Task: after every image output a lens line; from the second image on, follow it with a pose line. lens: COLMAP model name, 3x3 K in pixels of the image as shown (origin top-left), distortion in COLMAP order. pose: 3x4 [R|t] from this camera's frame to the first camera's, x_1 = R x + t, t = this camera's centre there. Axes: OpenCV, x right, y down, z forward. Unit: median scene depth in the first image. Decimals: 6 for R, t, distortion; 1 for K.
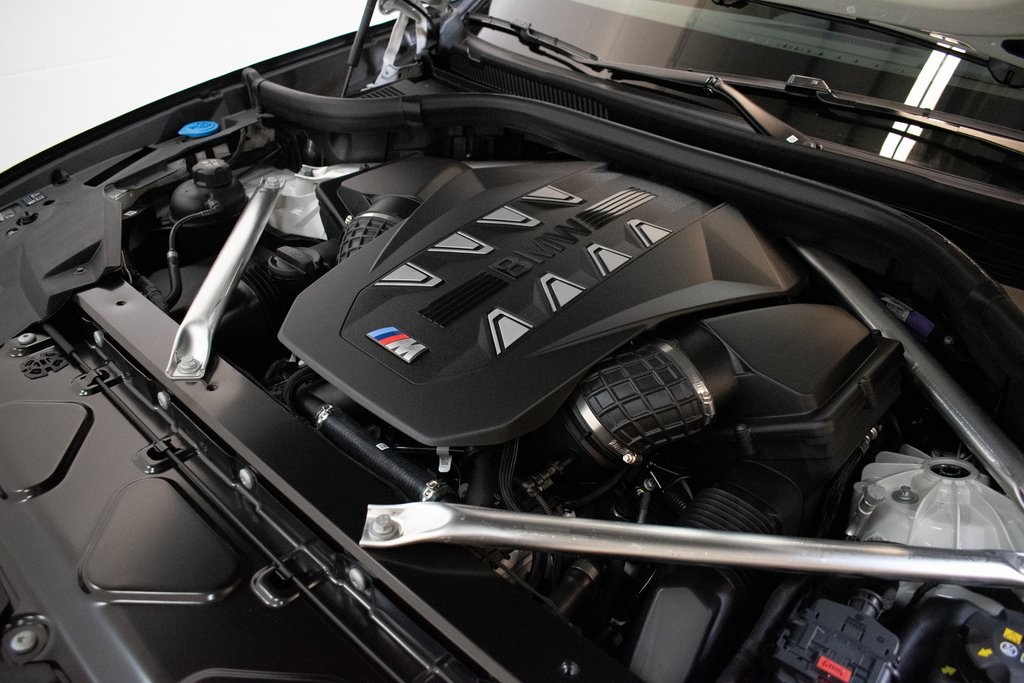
lens RADIAL K [[782.3, 0, 512.0], [0, 782.3, 341.5], [0, 0, 1]] dist [-0.087040, 0.001243]
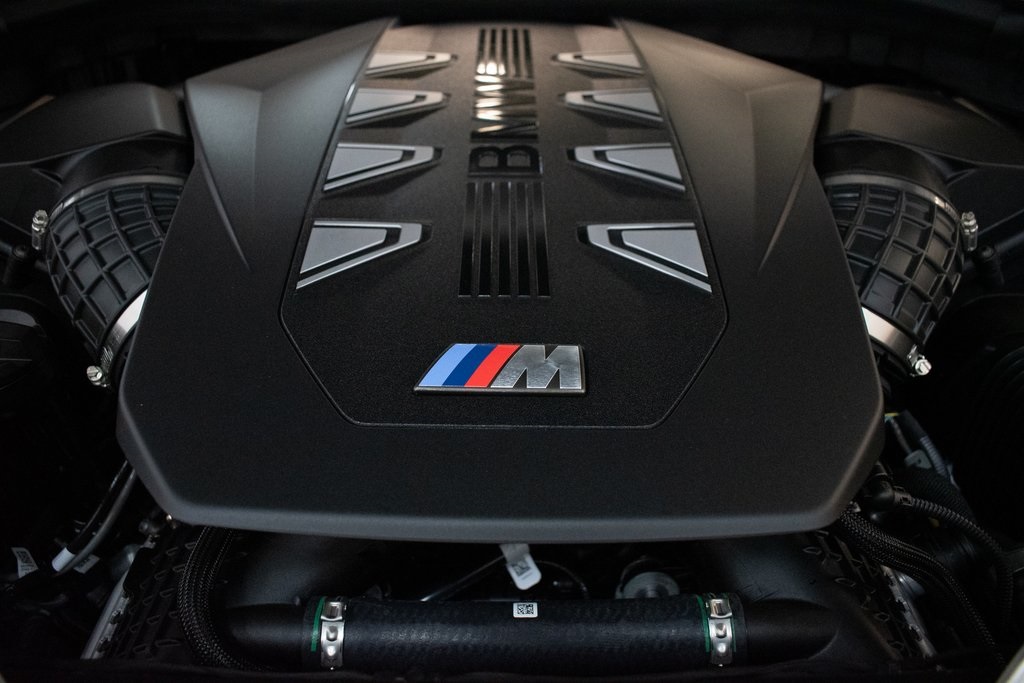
lens RADIAL K [[782.3, 0, 512.0], [0, 782.3, 341.5], [0, 0, 1]] dist [-0.087040, 0.001243]
pose [[0.733210, -0.408201, 0.543853, -0.349564], [0.391075, 0.907411, 0.153839, -0.070890], [-0.556295, 0.099891, 0.824959, 0.643565]]
